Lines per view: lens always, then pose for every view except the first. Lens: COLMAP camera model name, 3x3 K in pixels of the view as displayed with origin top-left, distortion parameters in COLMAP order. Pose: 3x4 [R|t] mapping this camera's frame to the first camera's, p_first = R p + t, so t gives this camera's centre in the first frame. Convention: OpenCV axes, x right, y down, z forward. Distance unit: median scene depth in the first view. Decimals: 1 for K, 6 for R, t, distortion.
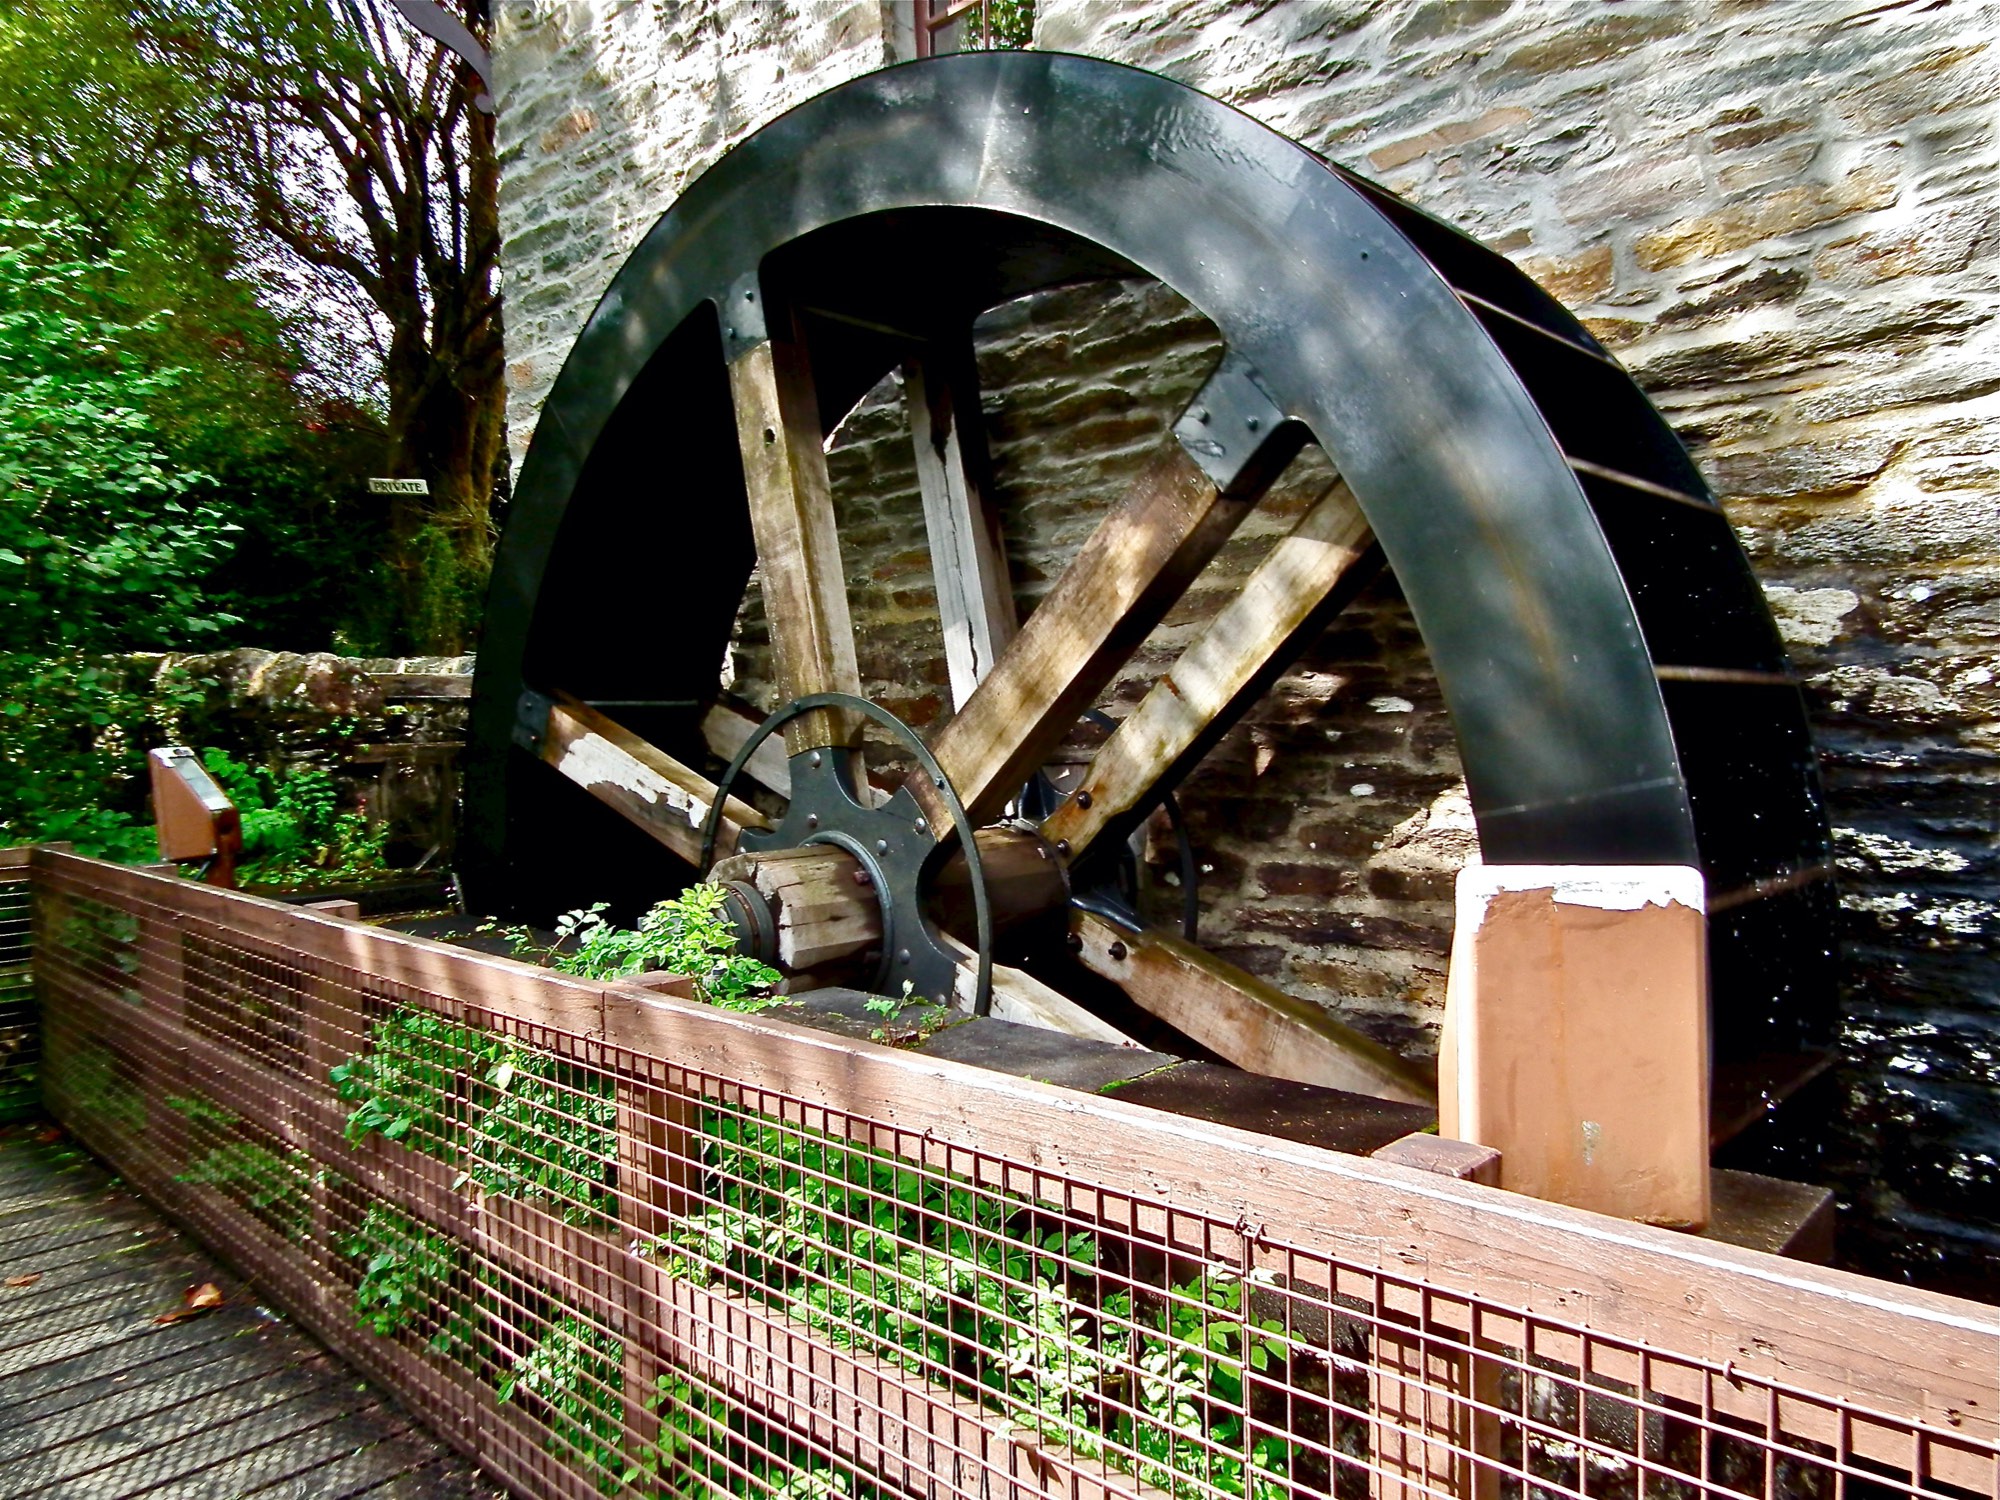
lens RADIAL K [[1388.8, 0, 991.7], [0, 1388.8, 748.7], [0, 0, 1]] dist [0.004755, -0.001791]
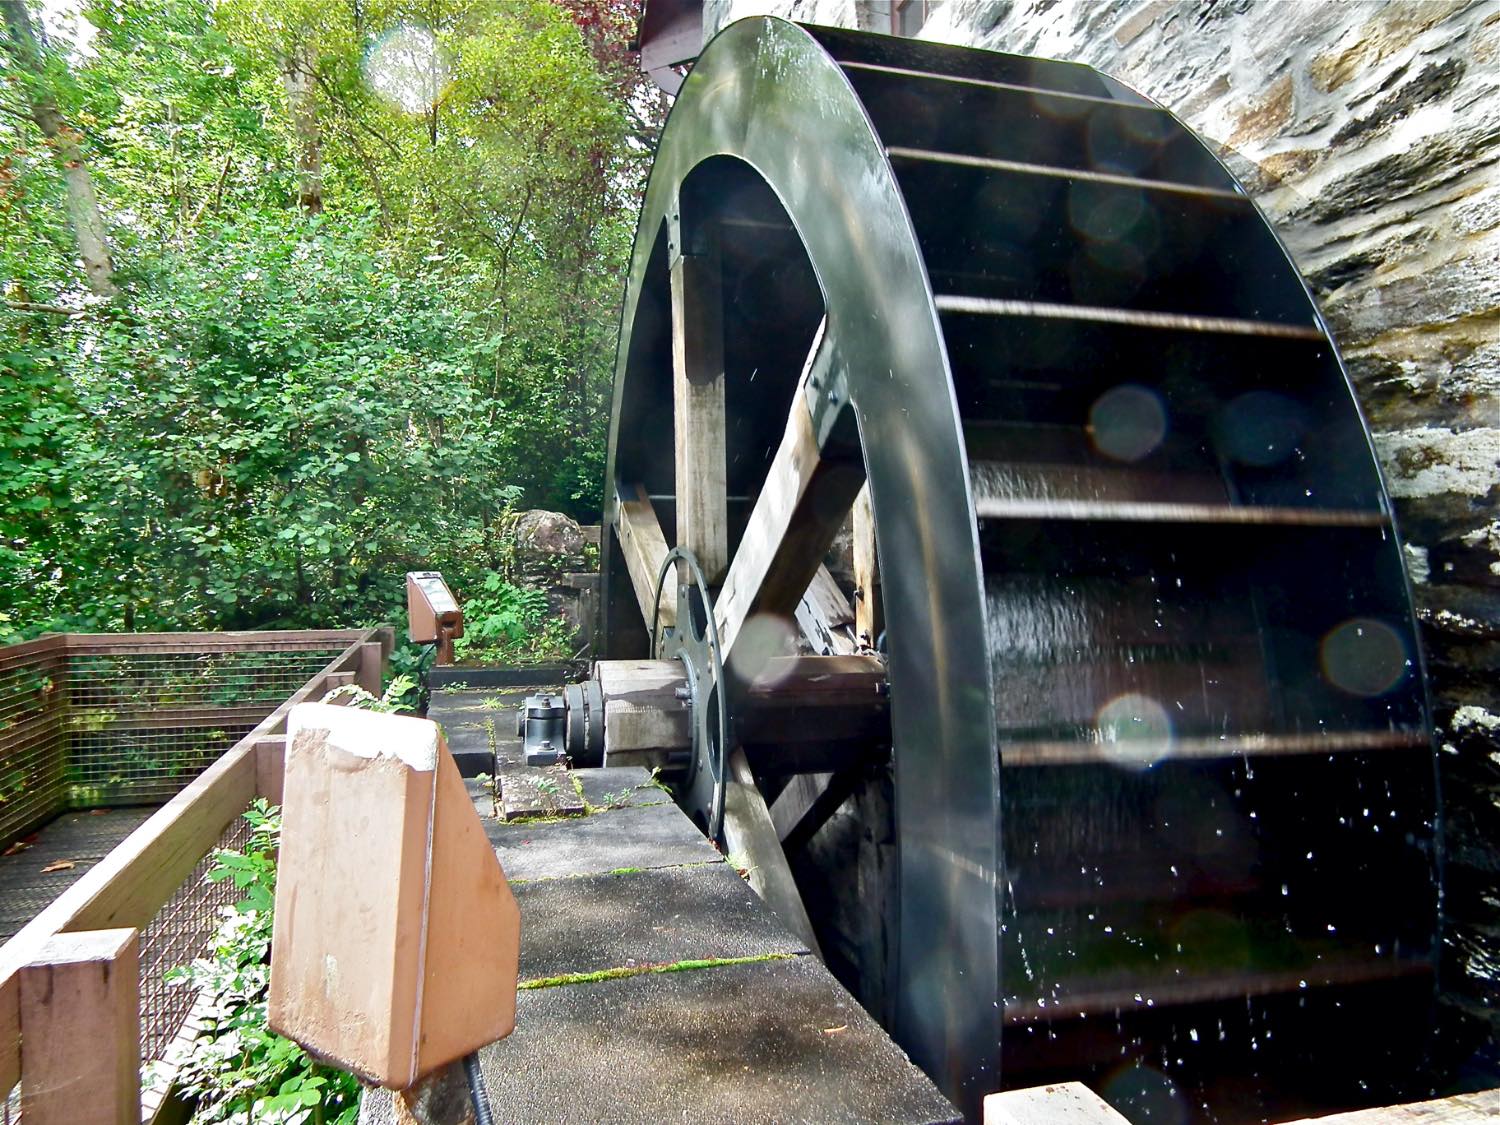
lens RADIAL K [[1041.6, 0, 747.3], [0, 1041.6, 559.0], [0, 0, 1]] dist [0.004755, -0.001791]
pose [[0.855889, 0.016839, -0.516885, 0.528362], [-0.027972, 0.999514, -0.013756, -0.014896], [0.516402, 0.026232, 0.855944, 0.226866]]
